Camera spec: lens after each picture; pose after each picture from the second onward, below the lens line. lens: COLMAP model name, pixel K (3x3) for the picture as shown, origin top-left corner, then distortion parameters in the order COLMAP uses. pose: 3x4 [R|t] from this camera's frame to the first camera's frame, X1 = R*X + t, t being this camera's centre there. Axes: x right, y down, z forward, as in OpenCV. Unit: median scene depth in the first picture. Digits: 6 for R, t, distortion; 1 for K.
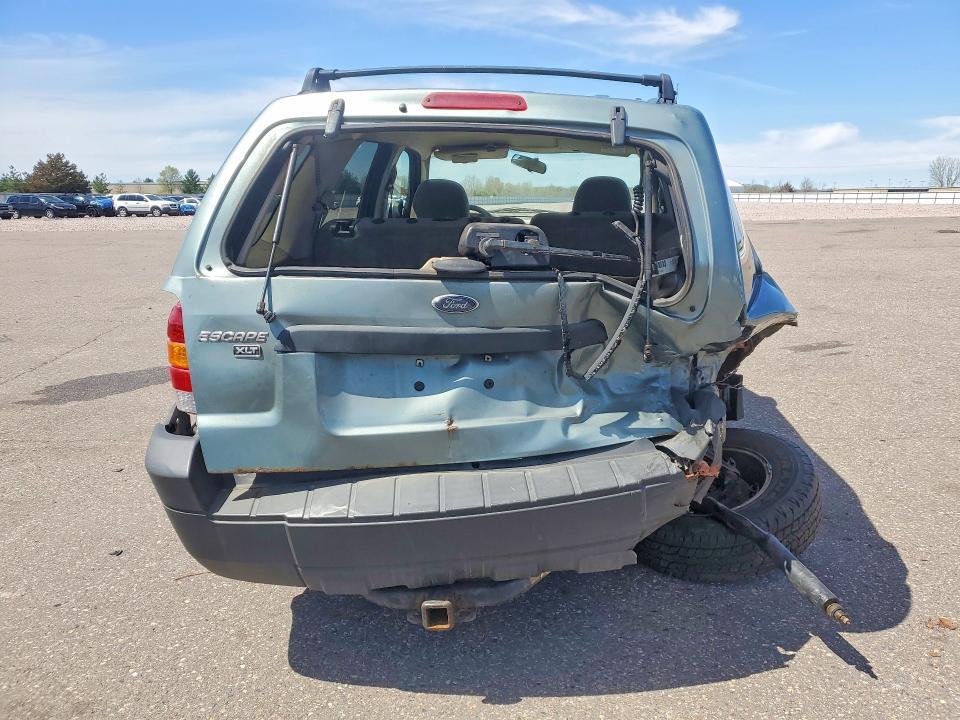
lens RADIAL K [[780.7, 0, 480.0], [0, 780.7, 360.0], [0, 0, 1]] dist [0.010904, 0.010366]
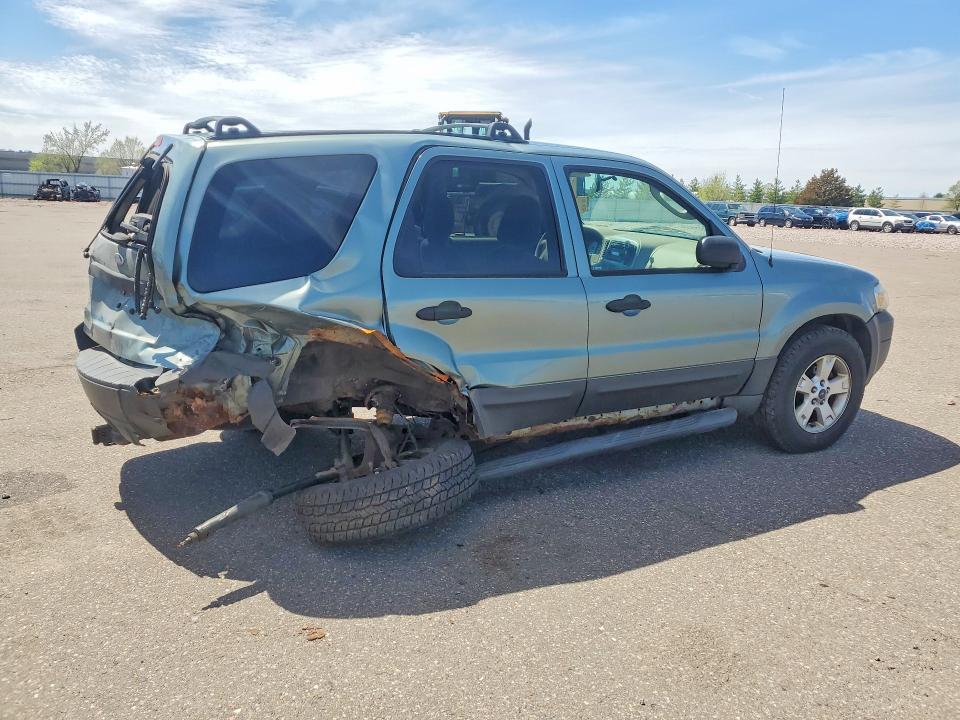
lens RADIAL K [[780.7, 0, 480.0], [0, 780.7, 360.0], [0, 0, 1]] dist [0.010904, 0.010366]
pose [[0.538097, 0.197847, -0.819334, 0.145841], [-0.211815, 0.972608, 0.095749, -0.015083], [0.815834, 0.122025, 0.565265, 0.055858]]
